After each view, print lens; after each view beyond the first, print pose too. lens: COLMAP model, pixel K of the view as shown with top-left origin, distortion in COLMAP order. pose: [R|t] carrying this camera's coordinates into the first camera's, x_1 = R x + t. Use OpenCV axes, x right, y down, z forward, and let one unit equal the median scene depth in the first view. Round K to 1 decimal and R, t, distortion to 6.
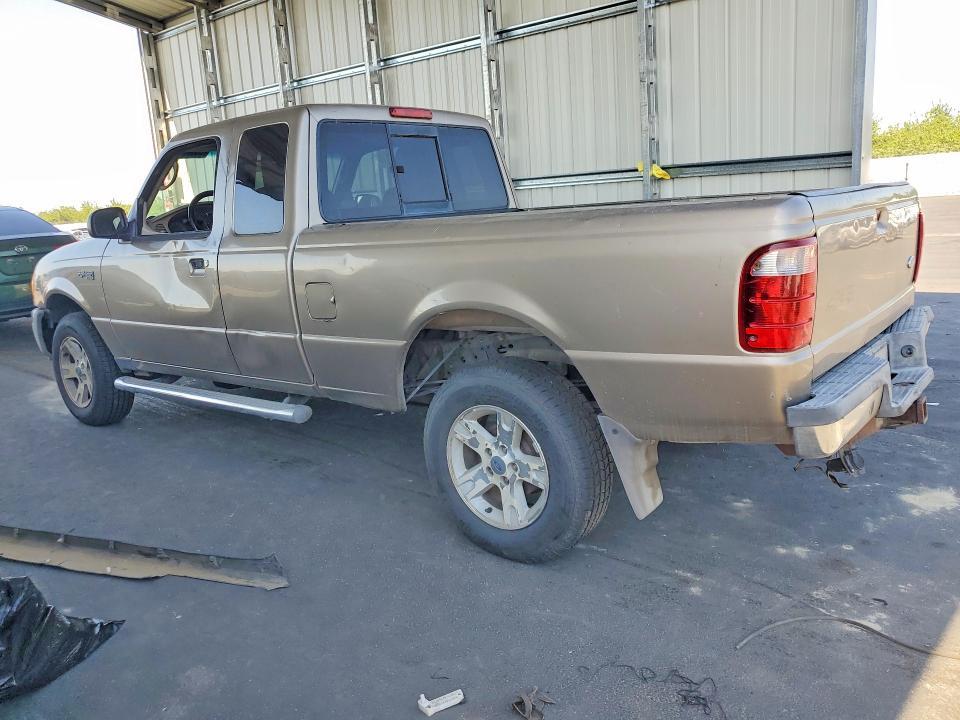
lens RADIAL K [[776.8, 0, 480.0], [0, 776.8, 360.0], [0, 0, 1]] dist [-0.002016, 0.008990]
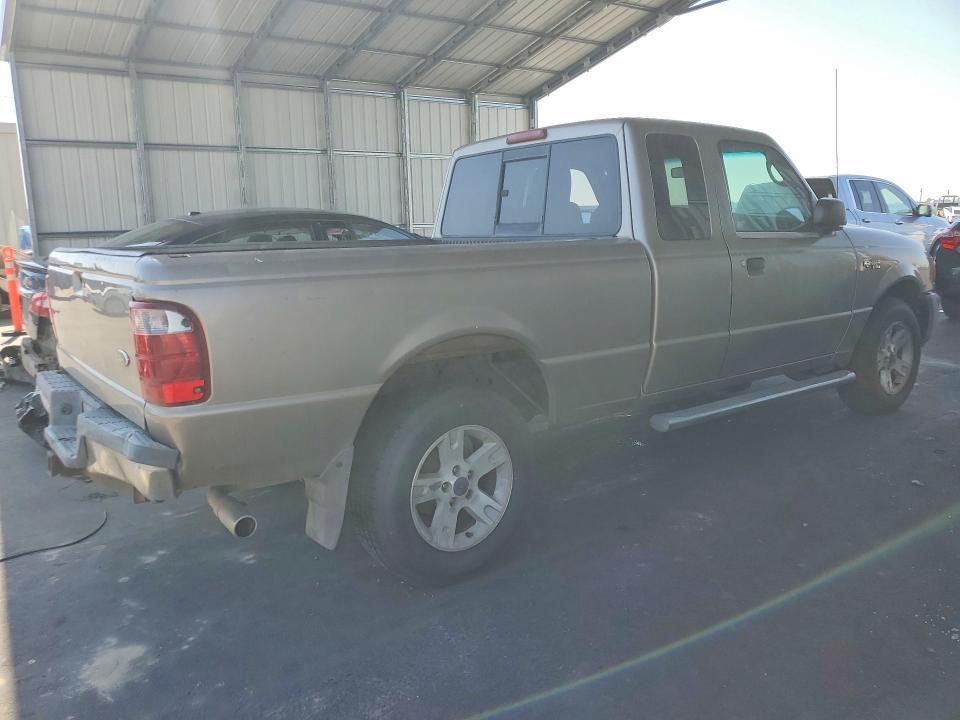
lens RADIAL K [[776.8, 0, 480.0], [0, 776.8, 360.0], [0, 0, 1]] dist [-0.002016, 0.008990]
pose [[-0.263487, 0.243131, -0.933521, 1.252477], [-0.138938, 0.948063, 0.286134, -0.424255], [0.954605, 0.205094, -0.216022, 1.605531]]
